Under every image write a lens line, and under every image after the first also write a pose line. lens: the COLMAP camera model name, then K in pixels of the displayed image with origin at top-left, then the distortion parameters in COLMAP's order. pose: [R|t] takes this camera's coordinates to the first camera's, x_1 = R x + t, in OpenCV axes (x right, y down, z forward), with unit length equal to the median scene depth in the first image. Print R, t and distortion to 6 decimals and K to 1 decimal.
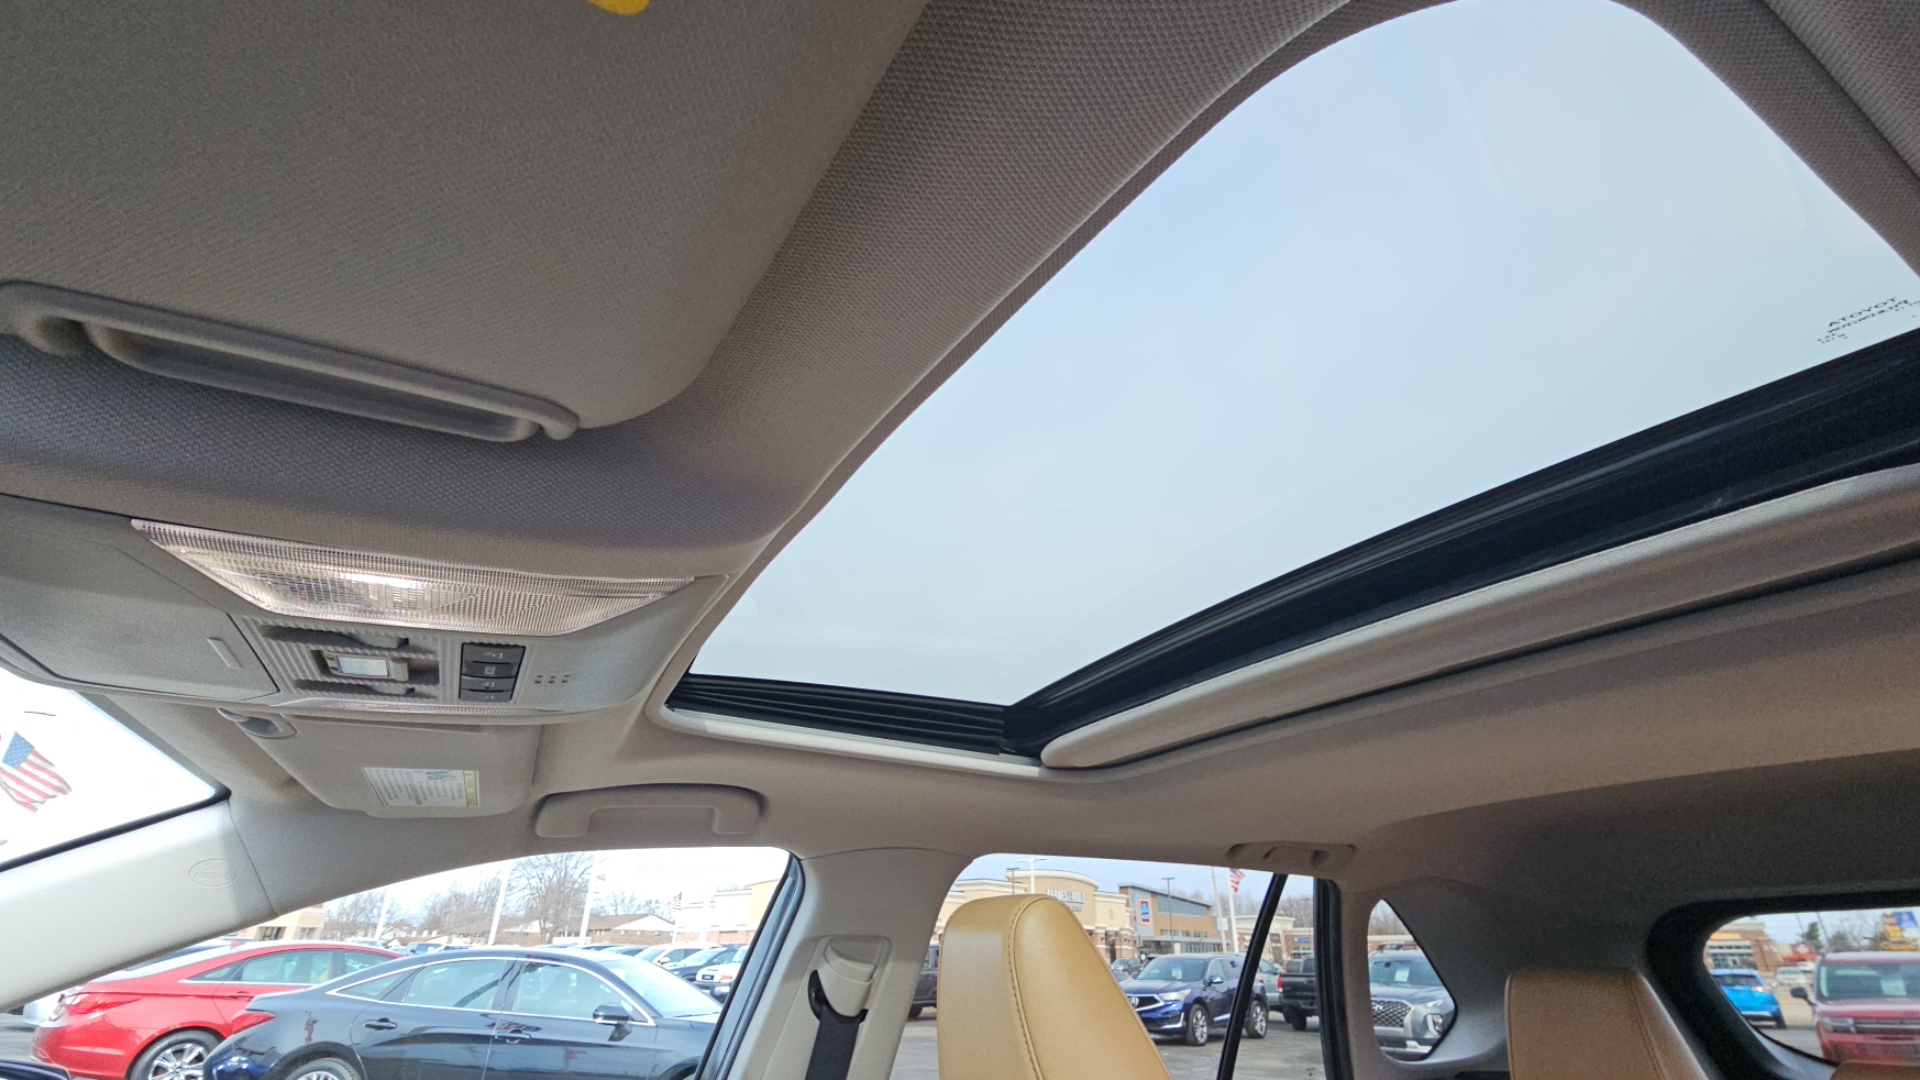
lens RADIAL K [[851.6, 0, 975.9], [0, 851.6, 546.2], [0, 0, 1]] dist [0.008571, -0.007121]
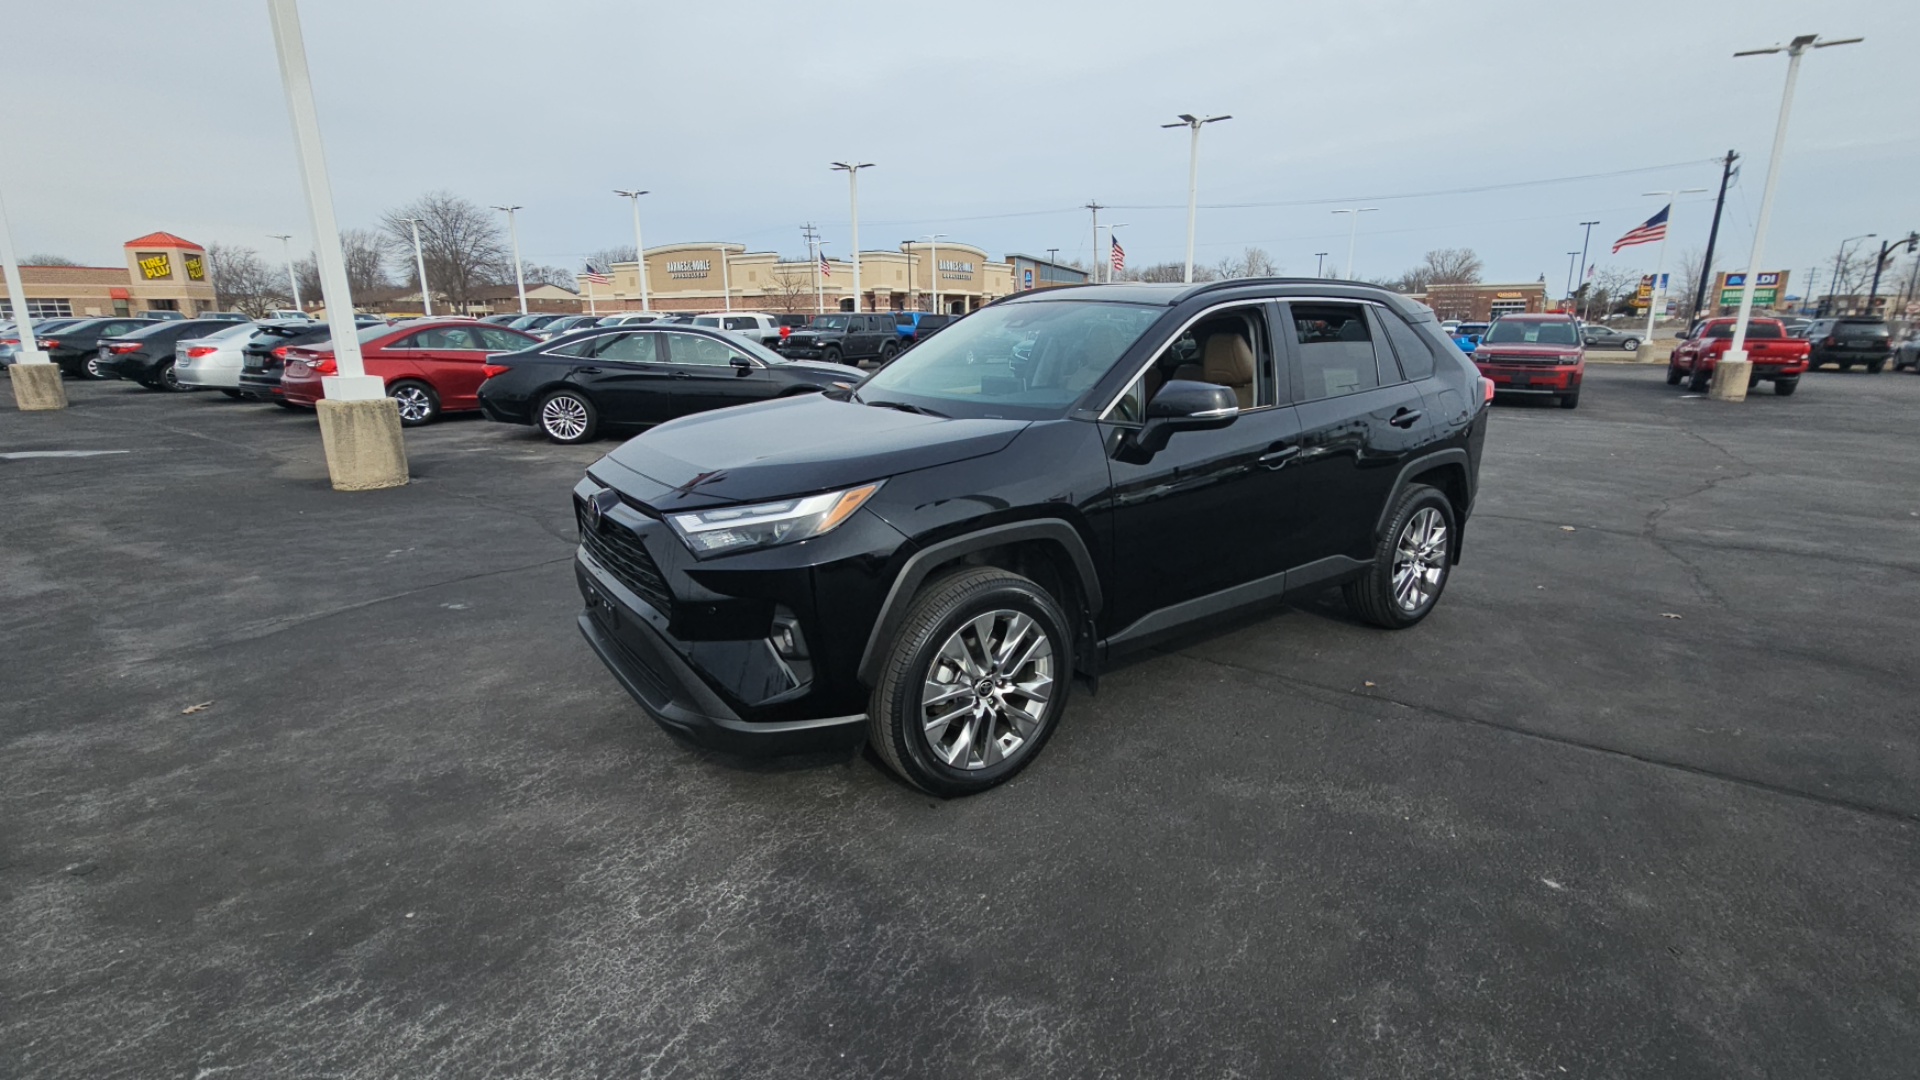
lens RADIAL K [[851.6, 0, 977.8], [0, 851.6, 546.2], [0, 0, 1]] dist [0.008571, -0.007121]
pose [[0.991755, -0.044164, 0.120299, -0.173338], [-0.044866, 0.759664, 0.648766, -0.231287], [-0.120039, -0.648814, 0.751419, -0.448398]]
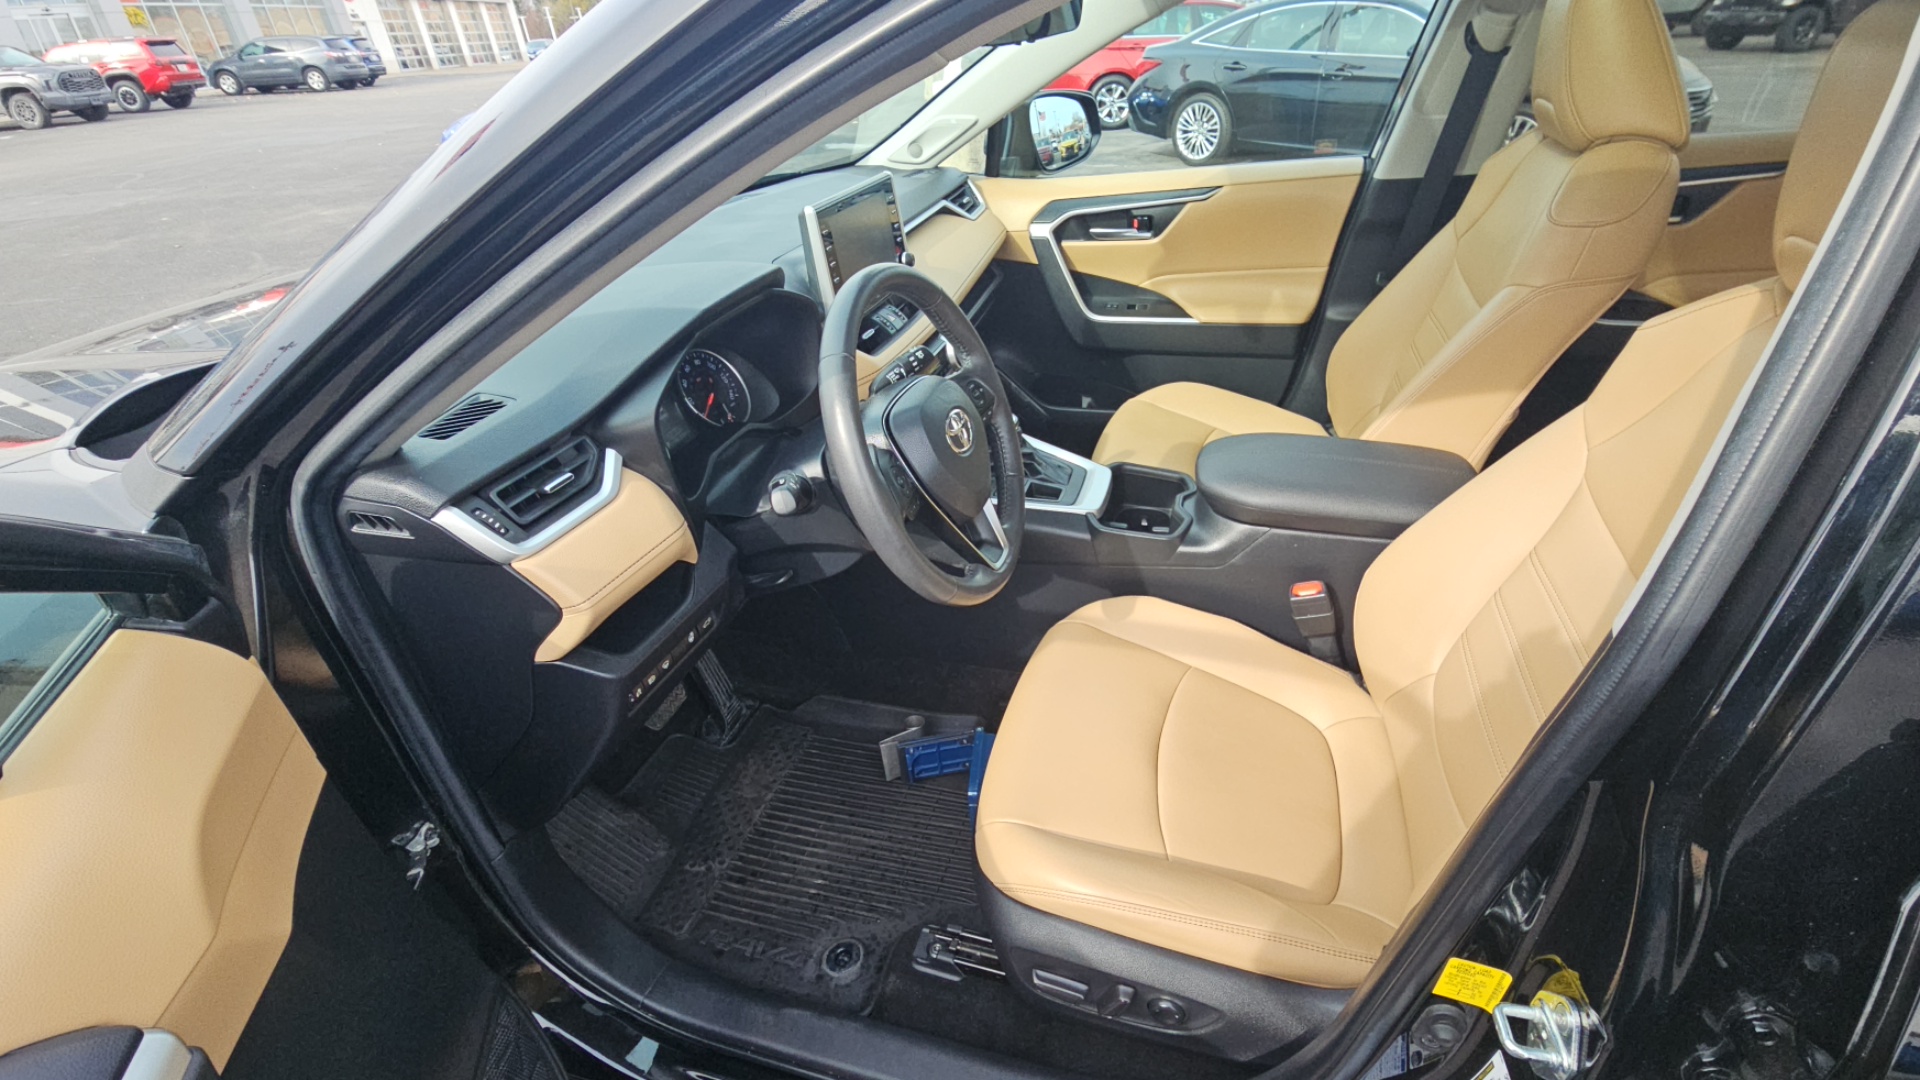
lens RADIAL K [[851.6, 0, 982.3], [0, 851.6, 545.5], [0, 0, 1]] dist [0.008571, -0.007121]
pose [[0.695284, 0.333053, -0.636911, 0.062809], [0.371763, 0.591755, 0.715275, -0.046208], [0.615120, -0.734099, 0.287621, -0.083830]]
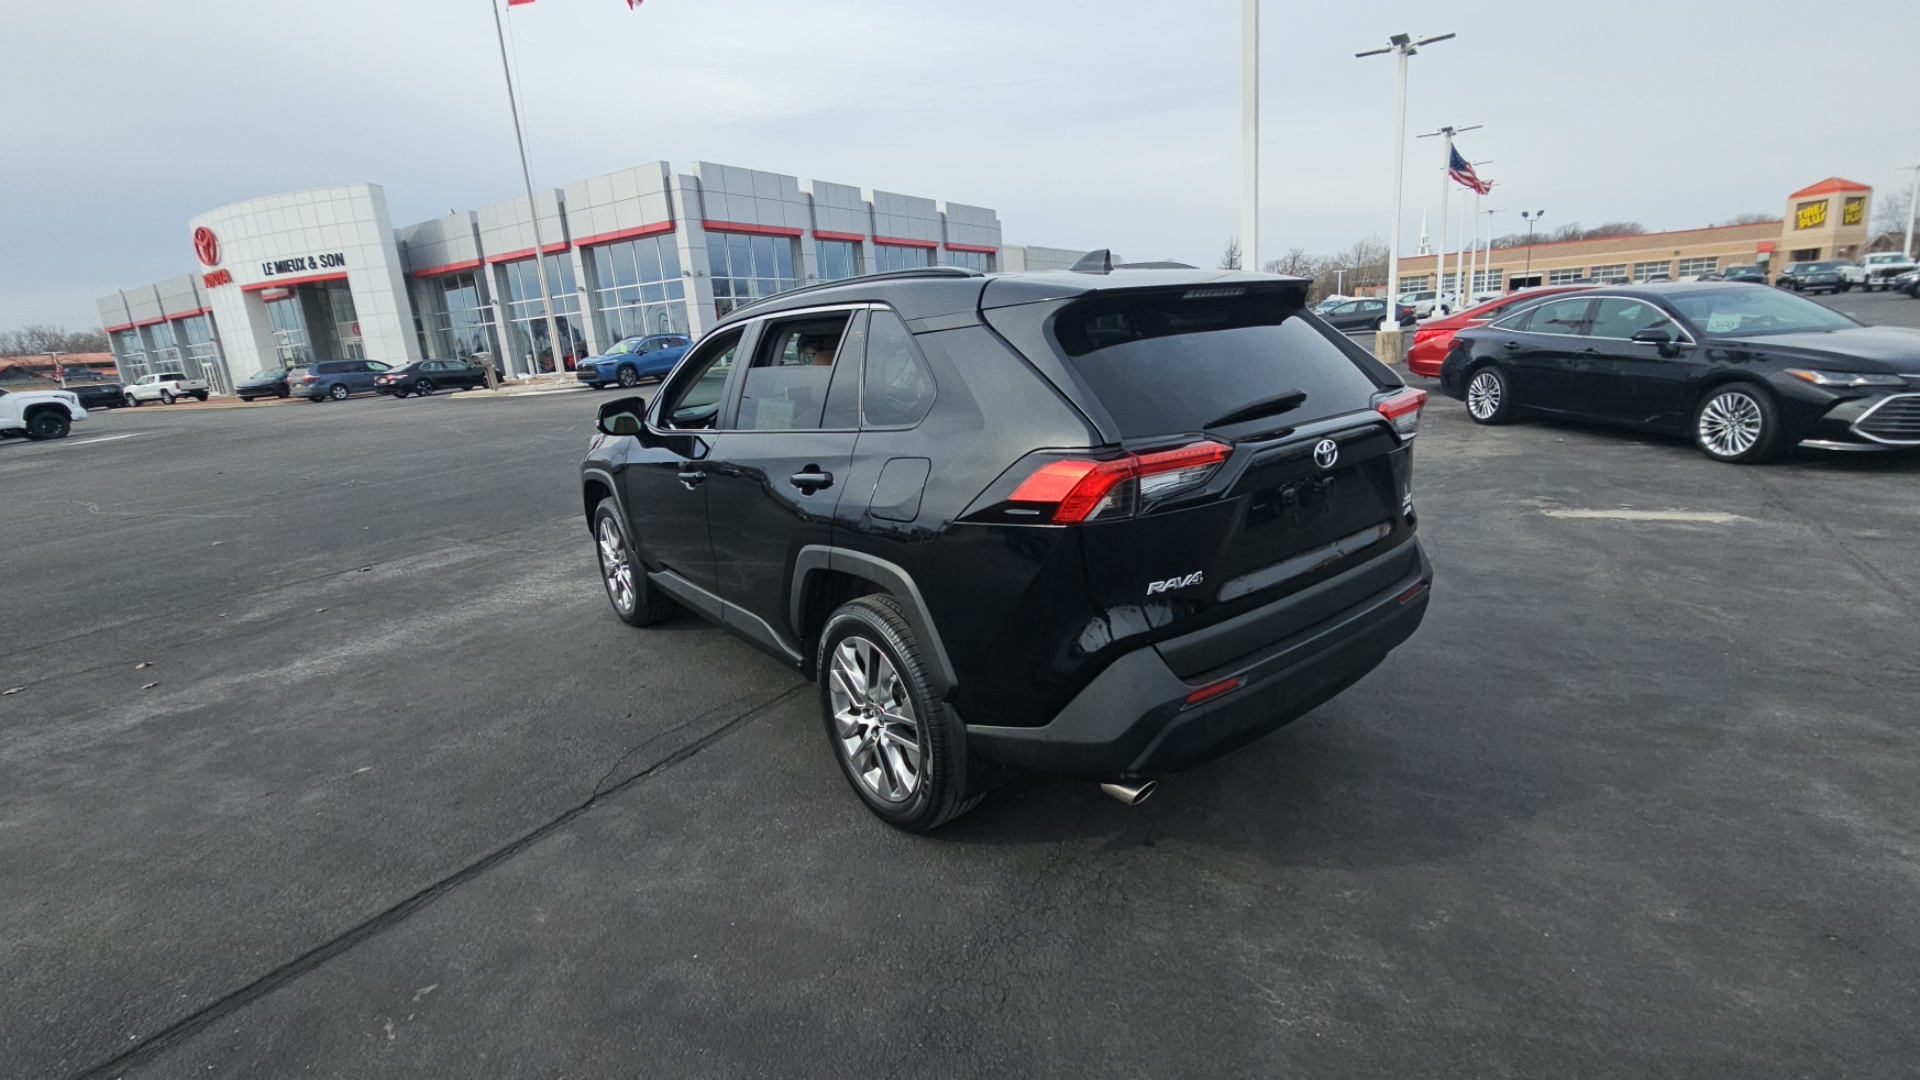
lens RADIAL K [[851.6, 0, 979.6], [0, 851.6, 553.9], [0, 0, 1]] dist [0.008571, -0.007121]
pose [[0.148068, 0.227212, -0.962523, 0.566629], [0.494734, 0.825703, 0.271021, 0.018989], [0.856338, -0.516323, 0.009851, 0.041040]]
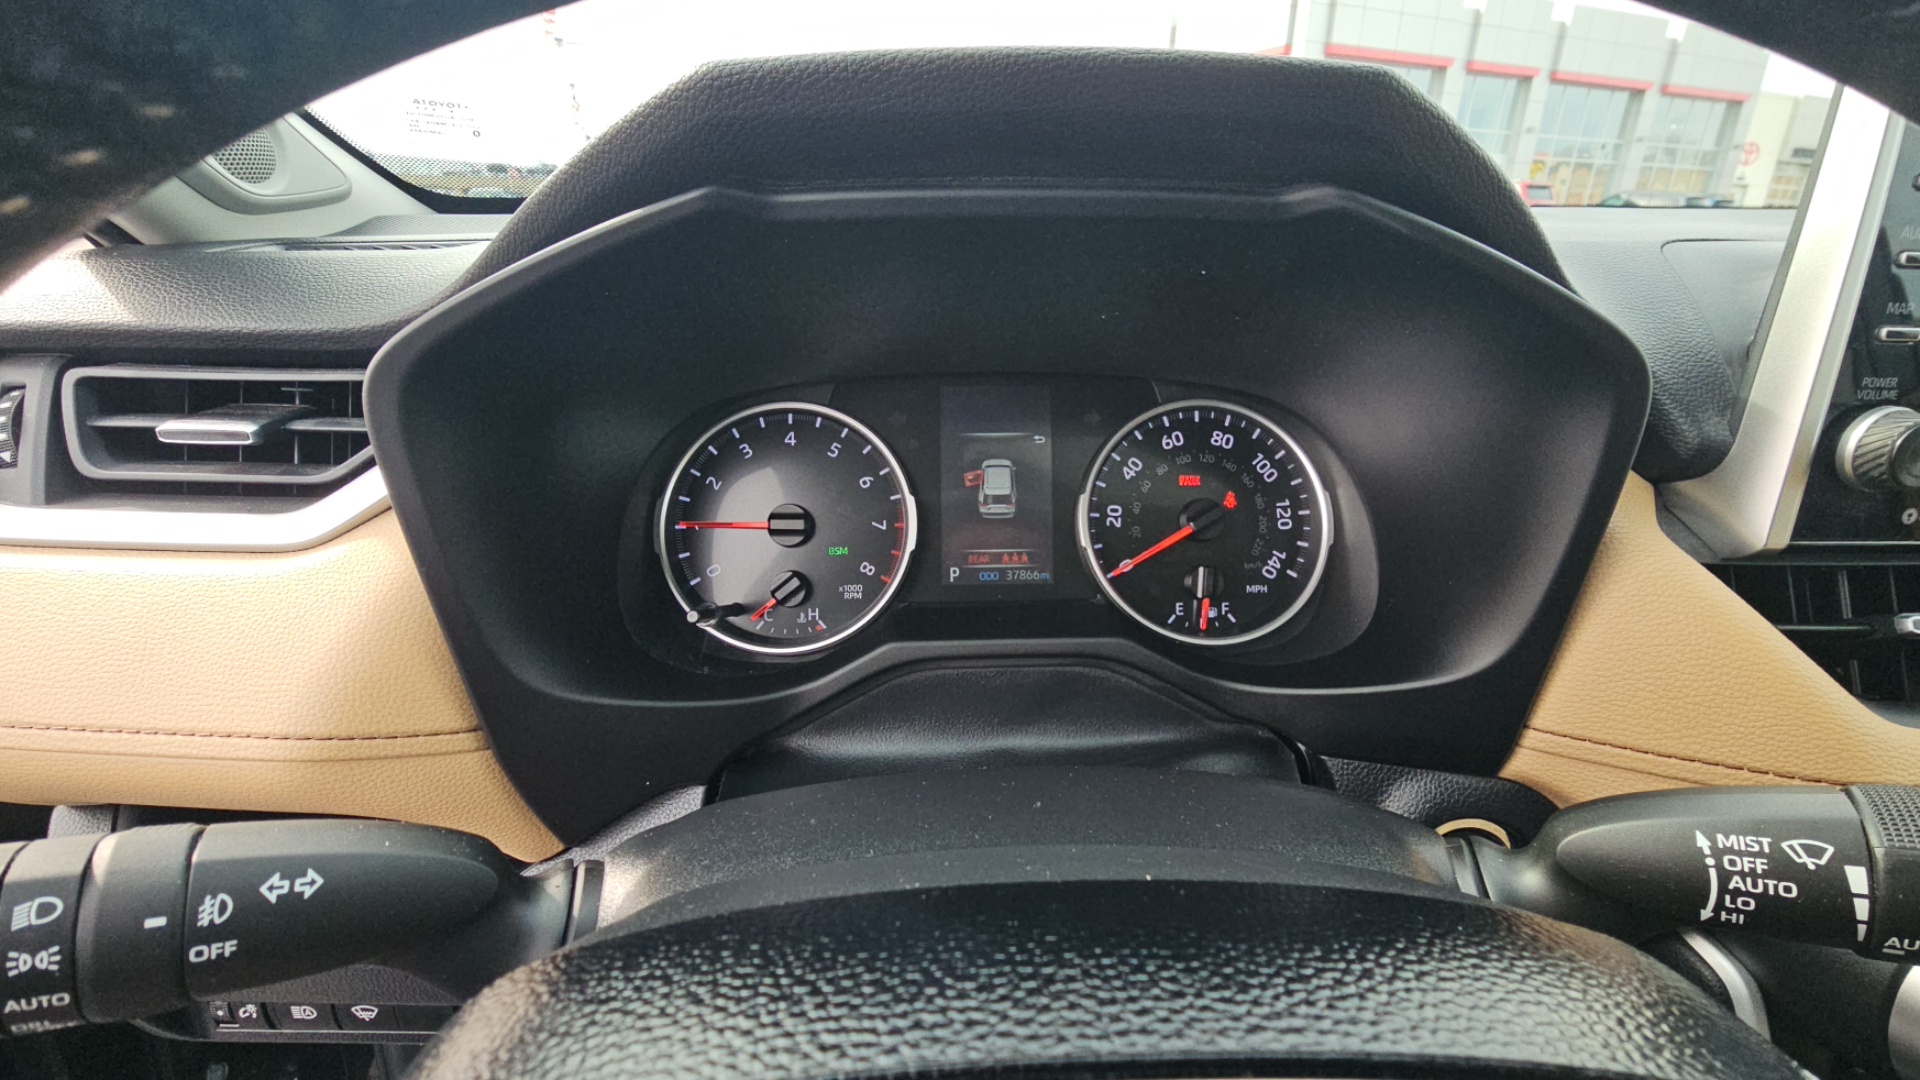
lens RADIAL K [[851.6, 0, 977.2], [0, 851.6, 553.1], [0, 0, 1]] dist [0.008571, -0.007121]
pose [[-0.461312, 0.309788, -0.831398, -0.028986], [0.368641, 0.919273, 0.137987, 0.020138], [0.807029, -0.242832, -0.538272, -0.030565]]
